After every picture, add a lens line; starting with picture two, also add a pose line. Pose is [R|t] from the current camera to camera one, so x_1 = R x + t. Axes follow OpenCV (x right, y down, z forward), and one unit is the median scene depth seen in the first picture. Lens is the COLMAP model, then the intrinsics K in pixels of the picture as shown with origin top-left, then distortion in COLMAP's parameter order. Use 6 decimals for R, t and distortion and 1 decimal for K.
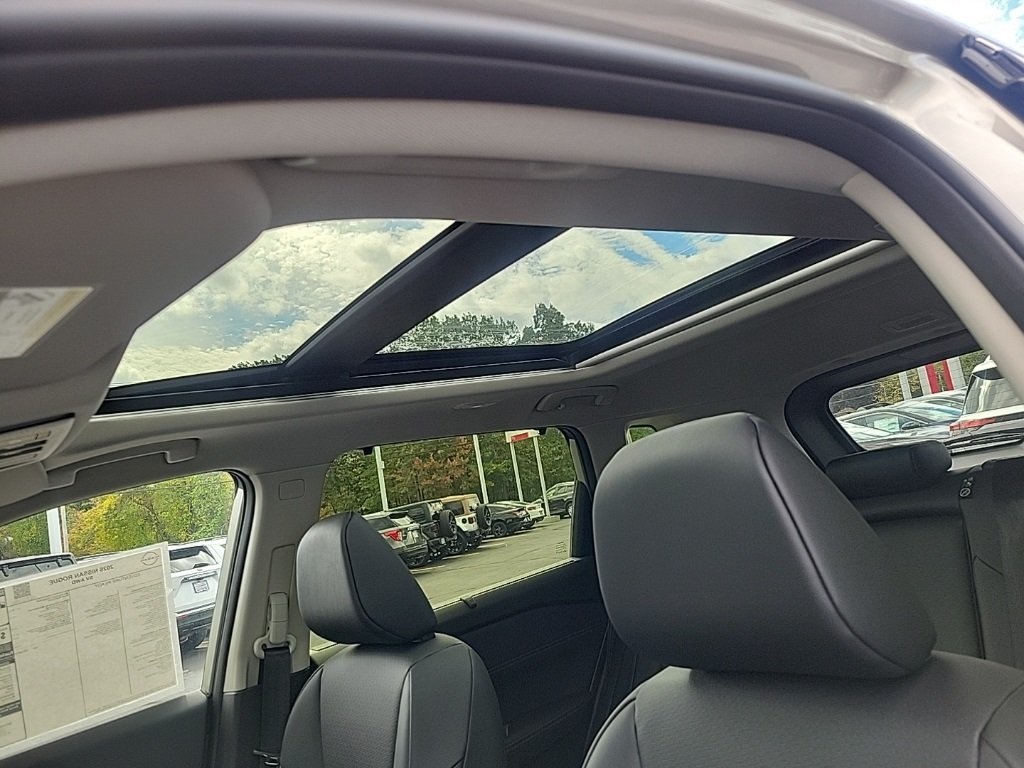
lens RADIAL K [[766.8, 0, 512.0], [0, 766.8, 384.0], [0, 0, 1]] dist [0.041419, -0.000055]
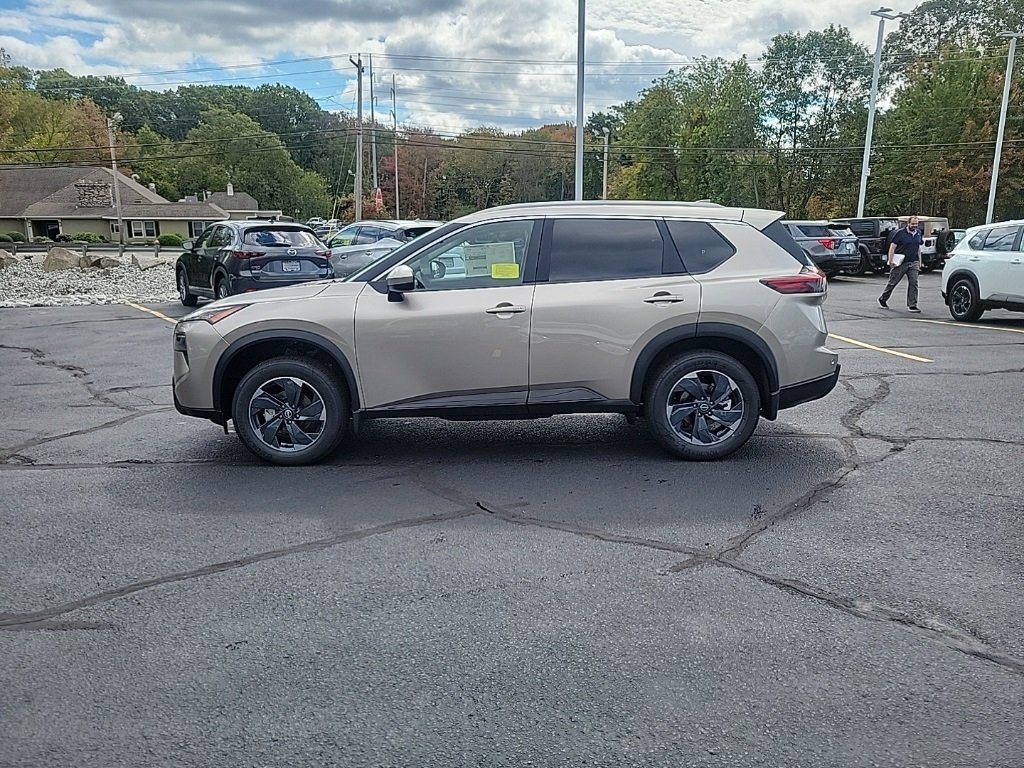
lens RADIAL K [[766.8, 0, 512.0], [0, 766.8, 384.0], [0, 0, 1]] dist [0.041419, -0.000055]
pose [[0.786568, 0.299700, -0.539899, 0.124024], [-0.057970, 0.906302, 0.418636, -0.051998], [0.614777, -0.297988, 0.730241, -0.144634]]
